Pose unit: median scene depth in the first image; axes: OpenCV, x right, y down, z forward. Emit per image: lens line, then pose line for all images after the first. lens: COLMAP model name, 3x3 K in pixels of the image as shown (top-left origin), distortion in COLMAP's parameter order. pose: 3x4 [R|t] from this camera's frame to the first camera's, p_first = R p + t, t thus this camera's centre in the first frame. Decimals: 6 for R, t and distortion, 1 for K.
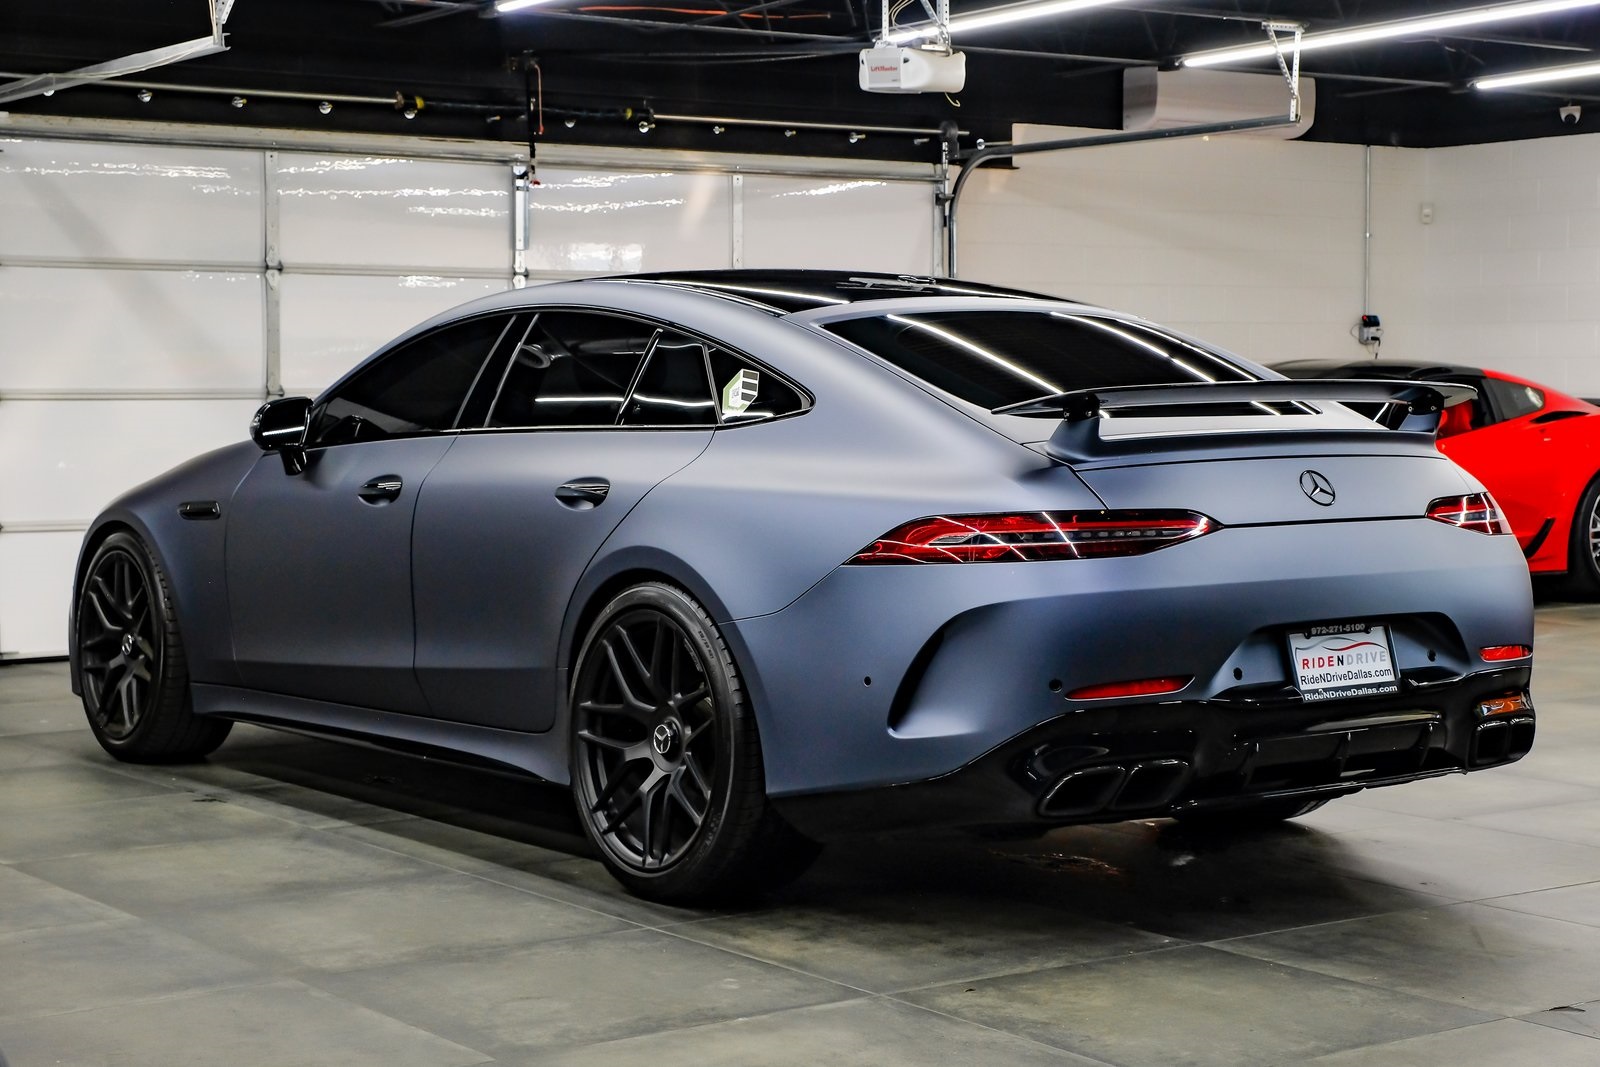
lens RADIAL K [[2736.4, 0, 799.5], [0, 2736.4, 536.6], [0, 0, 1]] dist [-0.013185, 0.000000]
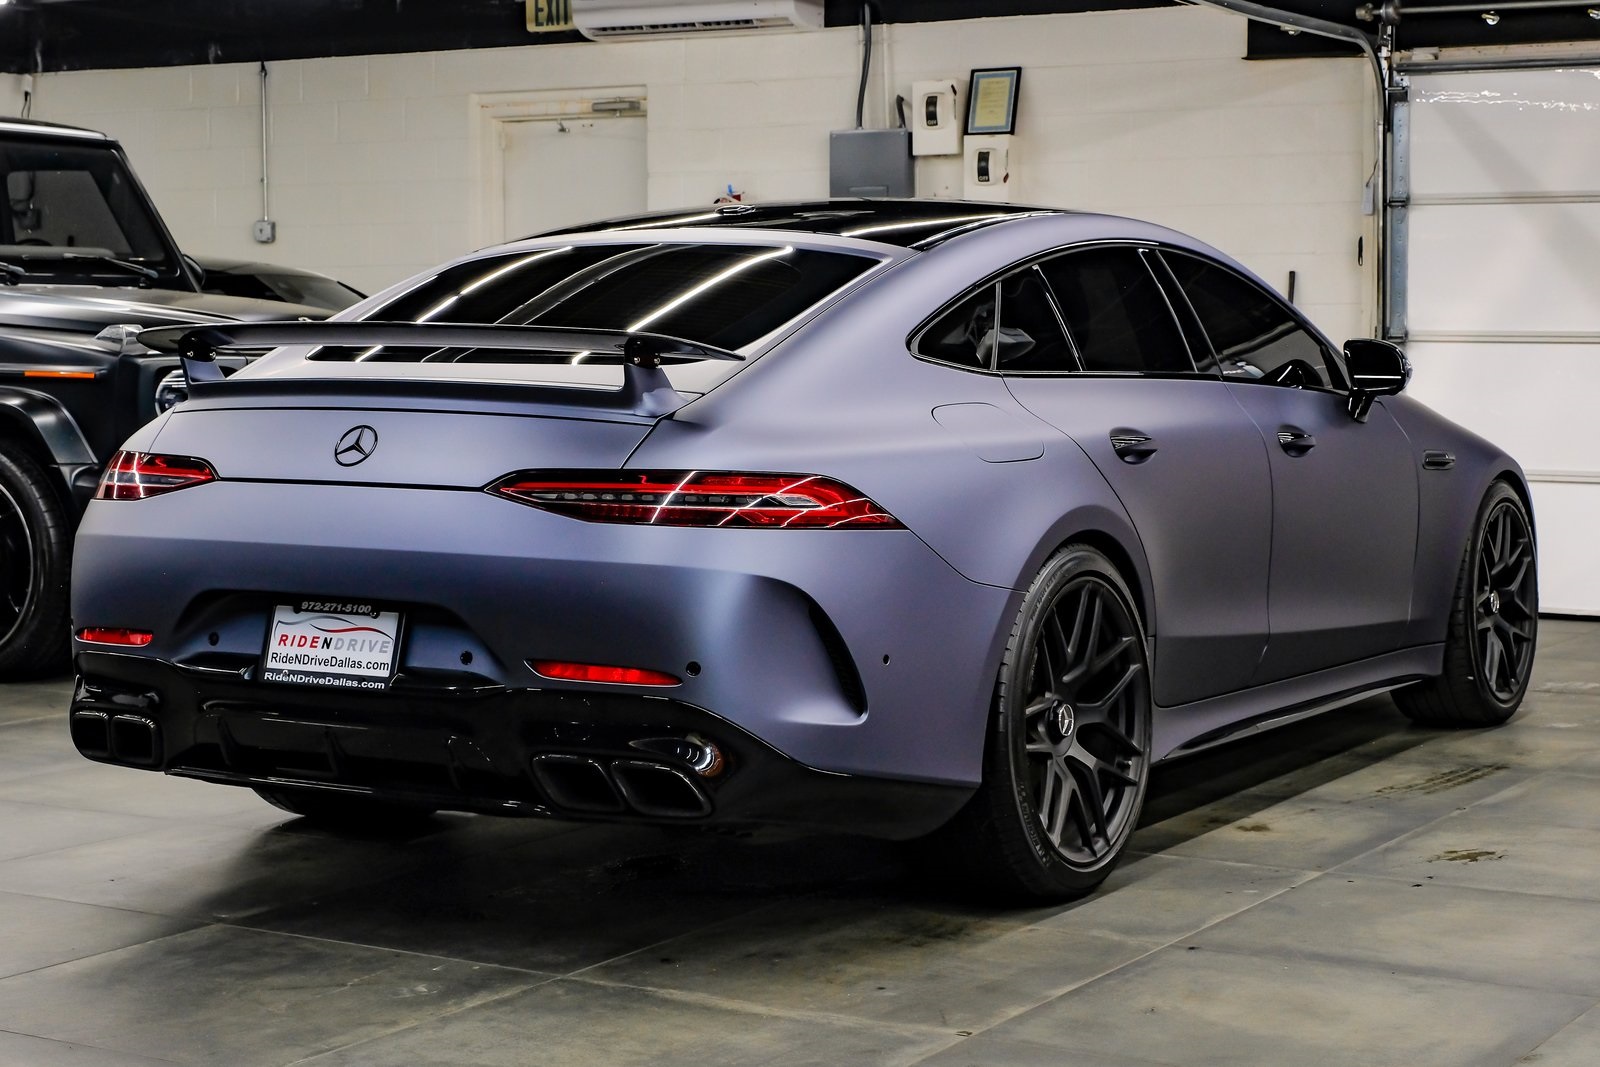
lens RADIAL K [[2810.2, 0, 801.6], [0, 2810.2, 526.0], [0, 0, 1]] dist [-0.064508, 0.000000]
pose [[0.382253, 0.067698, -0.921575, 1.081097], [-0.052076, 0.997306, 0.051661, -0.046519], [0.922589, 0.028244, 0.384748, 0.792353]]
